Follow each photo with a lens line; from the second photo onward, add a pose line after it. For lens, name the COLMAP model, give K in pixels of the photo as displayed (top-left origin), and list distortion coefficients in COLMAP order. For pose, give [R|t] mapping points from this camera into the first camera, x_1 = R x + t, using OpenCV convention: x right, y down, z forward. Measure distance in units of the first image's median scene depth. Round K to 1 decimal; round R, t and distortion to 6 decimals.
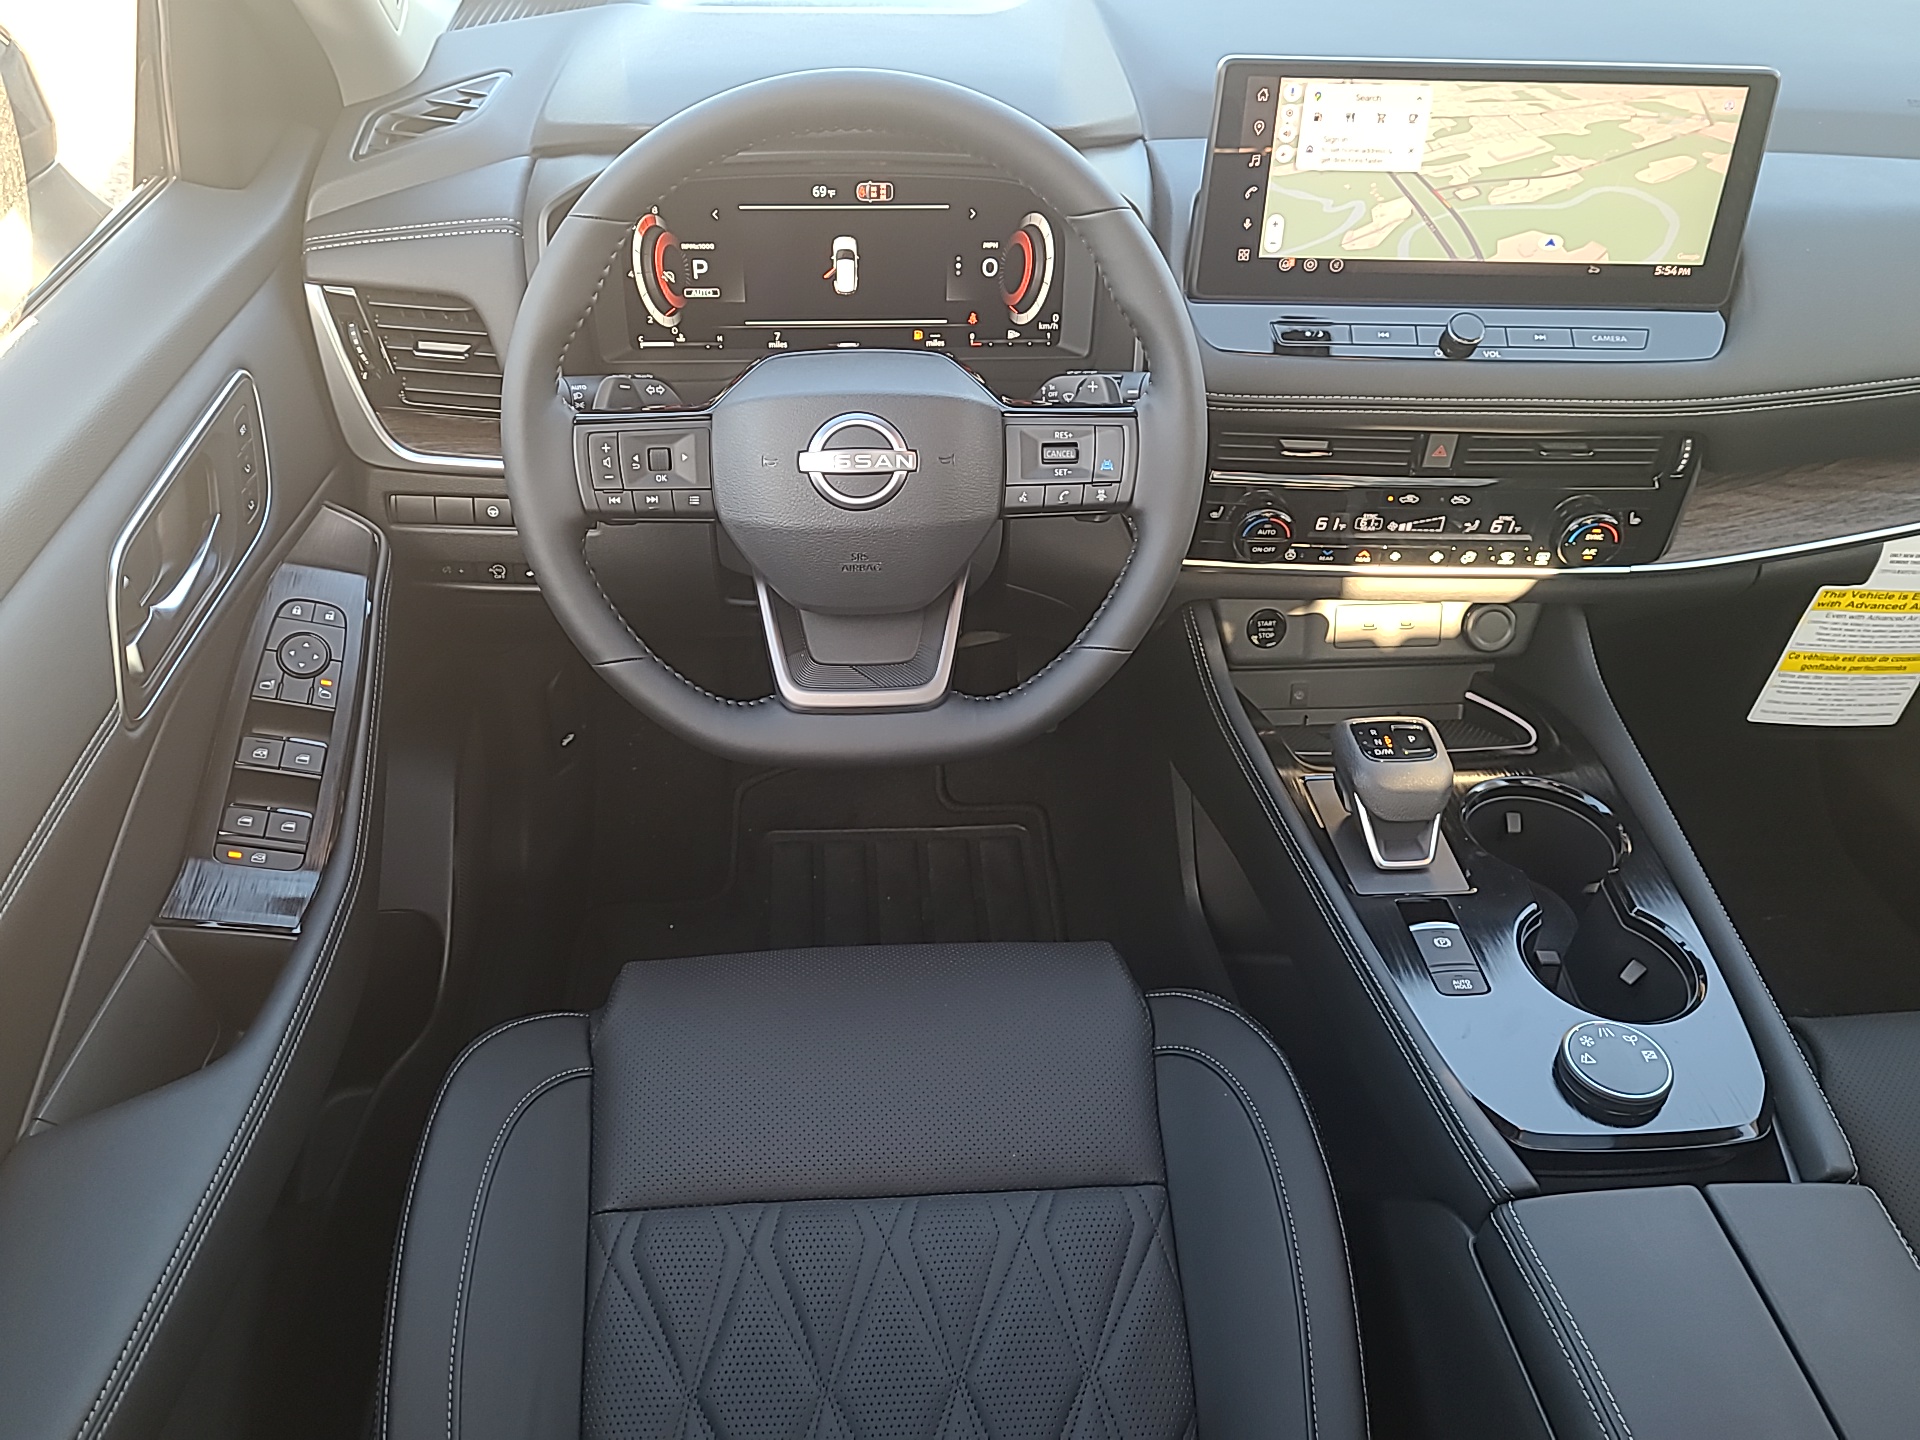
lens RADIAL K [[1550.7, 0, 927.4], [0, 1550.7, 723.1], [0, 0, 1]] dist [0.048739, -0.059225]
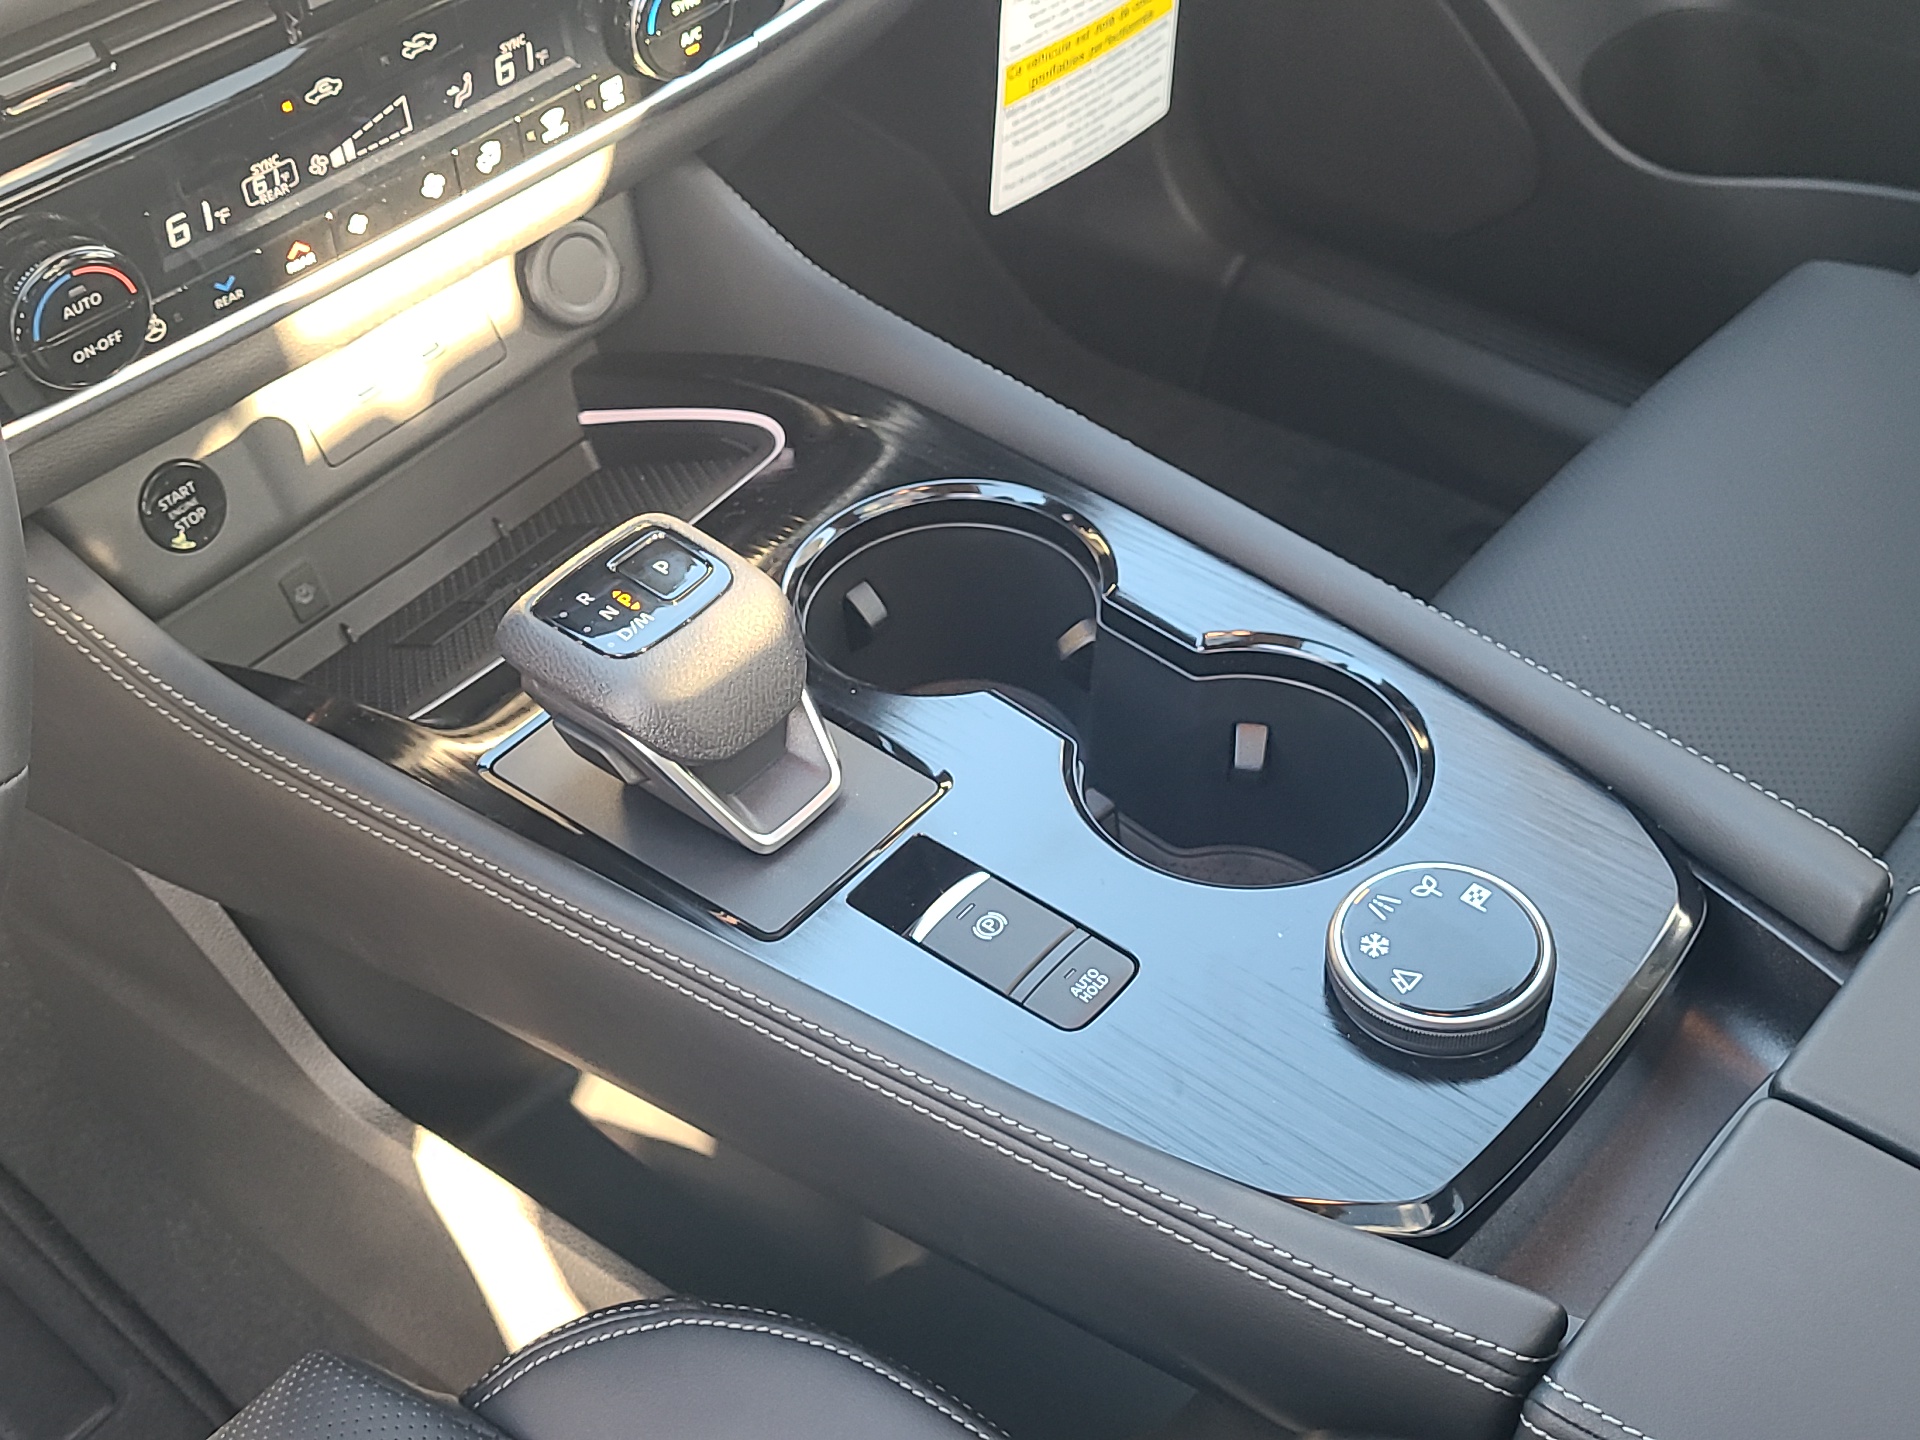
lens RADIAL K [[2334.5, 0, 884.3], [0, 2334.5, 699.2], [0, 0, 1]] dist [0.037975, 0.052644]
pose [[0.709225, -0.534371, 0.459835, 0.028903], [0.494893, 0.841914, 0.215086, -0.063958], [-0.502077, 0.075025, 0.861562, 0.369159]]
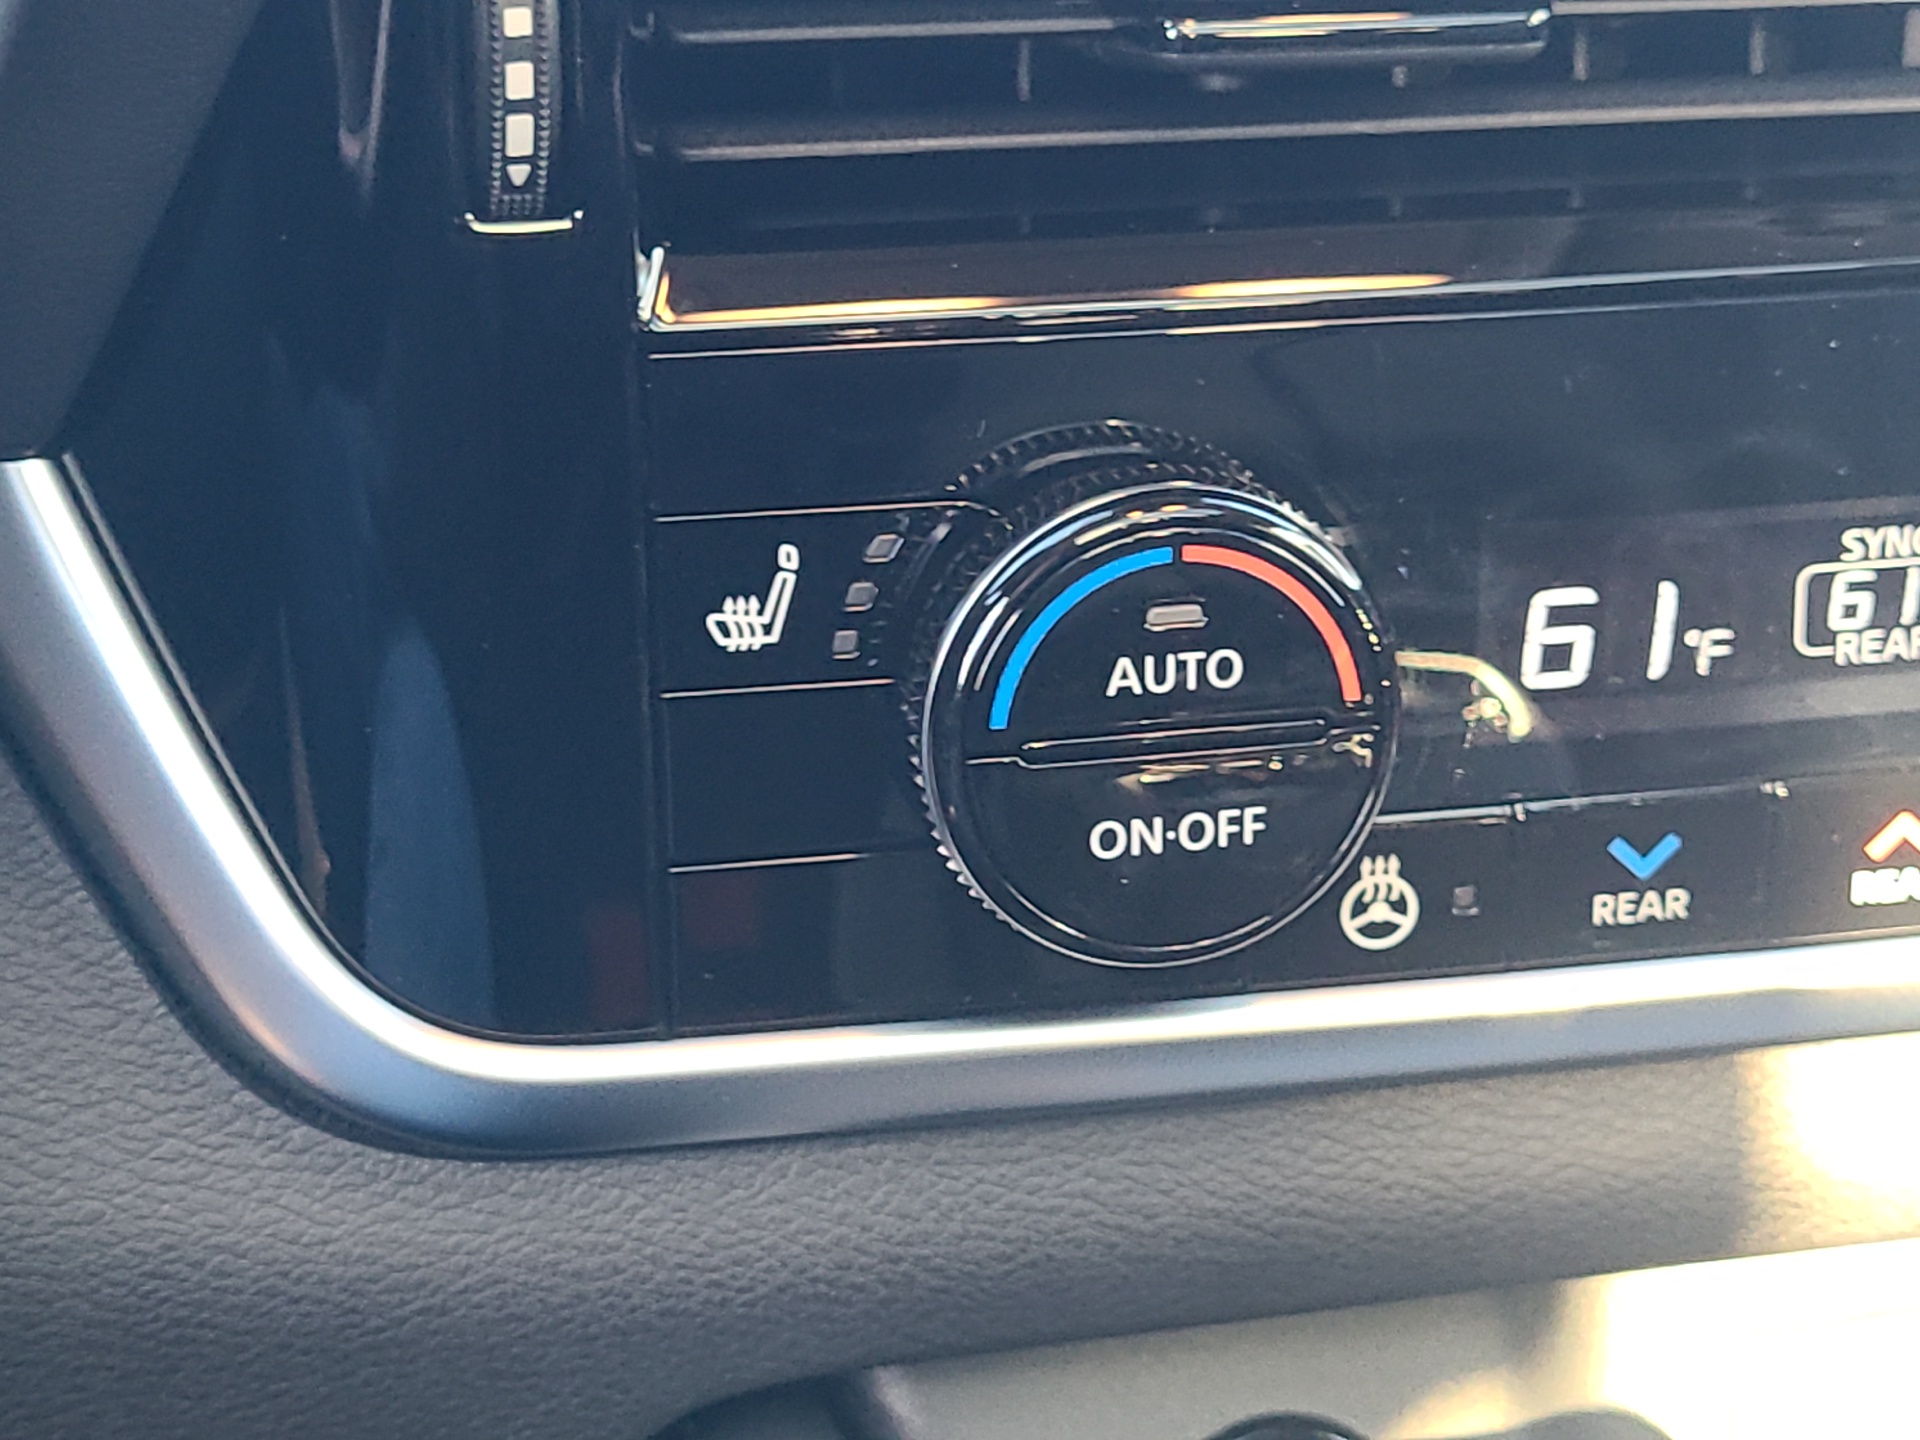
lens RADIAL K [[3695.2, 0, 917.0], [0, 3695.2, 678.7], [0, 0, 1]] dist [0.022694, -0.115553]
pose [[0.974648, -0.098092, 0.201097, 0.138926], [0.168611, 0.912814, -0.371942, -0.018029], [-0.147080, 0.396420, 0.906211, 0.734339]]
